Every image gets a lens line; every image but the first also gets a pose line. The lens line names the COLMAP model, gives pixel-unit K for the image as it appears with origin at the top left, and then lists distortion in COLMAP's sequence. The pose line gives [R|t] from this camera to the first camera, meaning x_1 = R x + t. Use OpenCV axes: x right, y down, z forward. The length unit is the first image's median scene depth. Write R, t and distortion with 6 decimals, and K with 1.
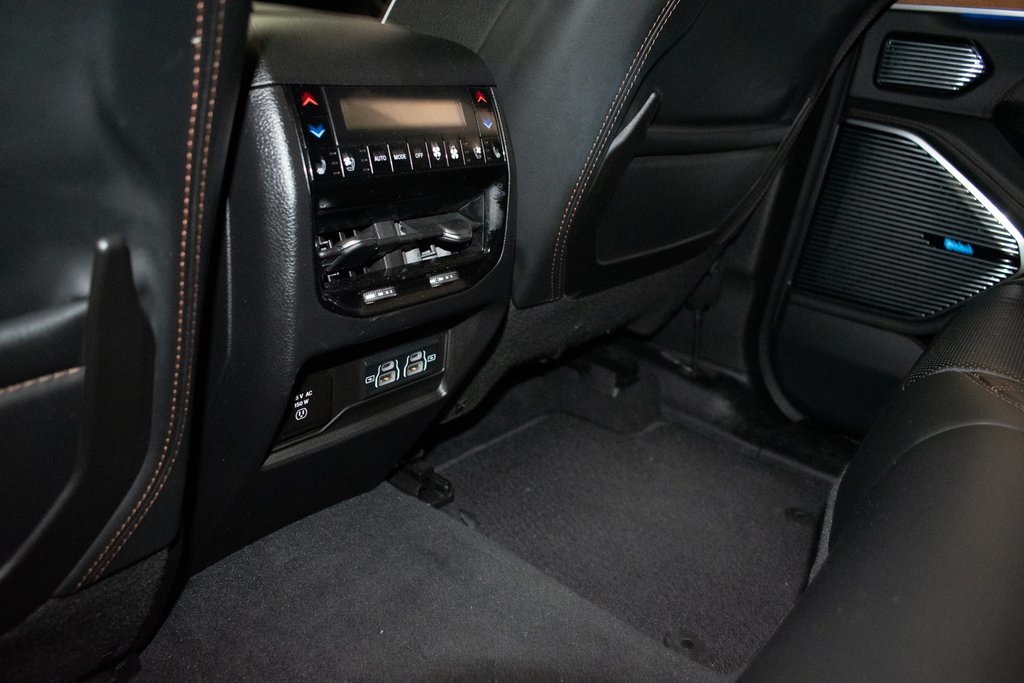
lens RADIAL K [[781.4, 0, 511.8], [0, 781.4, 340.5], [0, 0, 1]] dist [-0.105755, 0.017470]
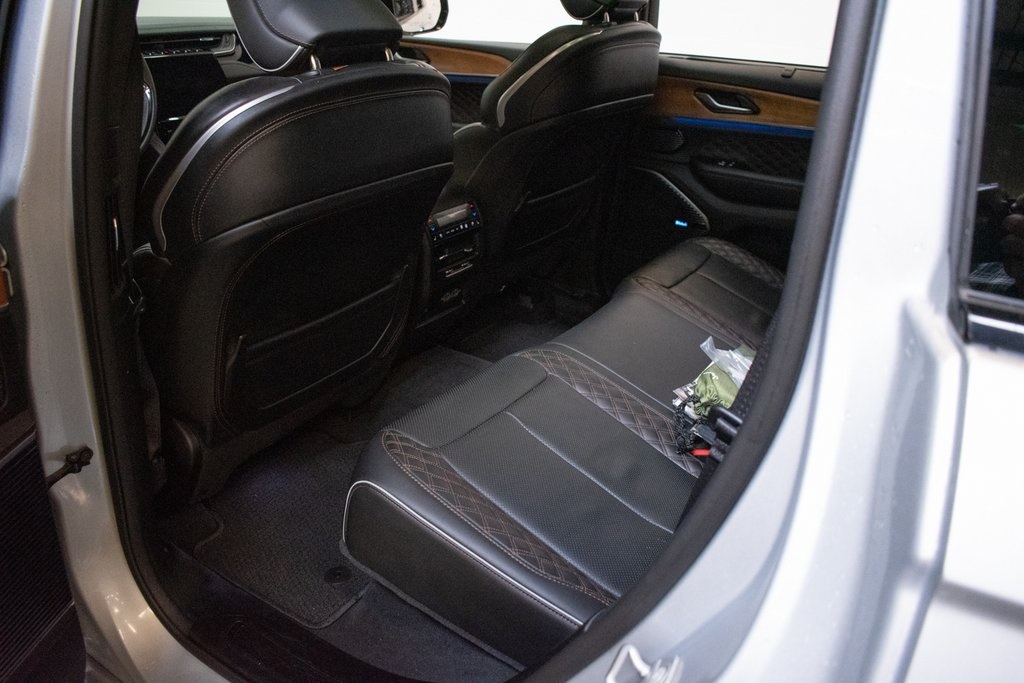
lens RADIAL K [[781.4, 0, 511.9], [0, 781.4, 341.2], [0, 0, 1]] dist [-0.105755, 0.017470]
pose [[0.992870, -0.091337, 0.076596, -0.151567], [0.085912, 0.993744, 0.071362, 0.018230], [-0.082634, -0.064273, 0.994505, -1.946393]]
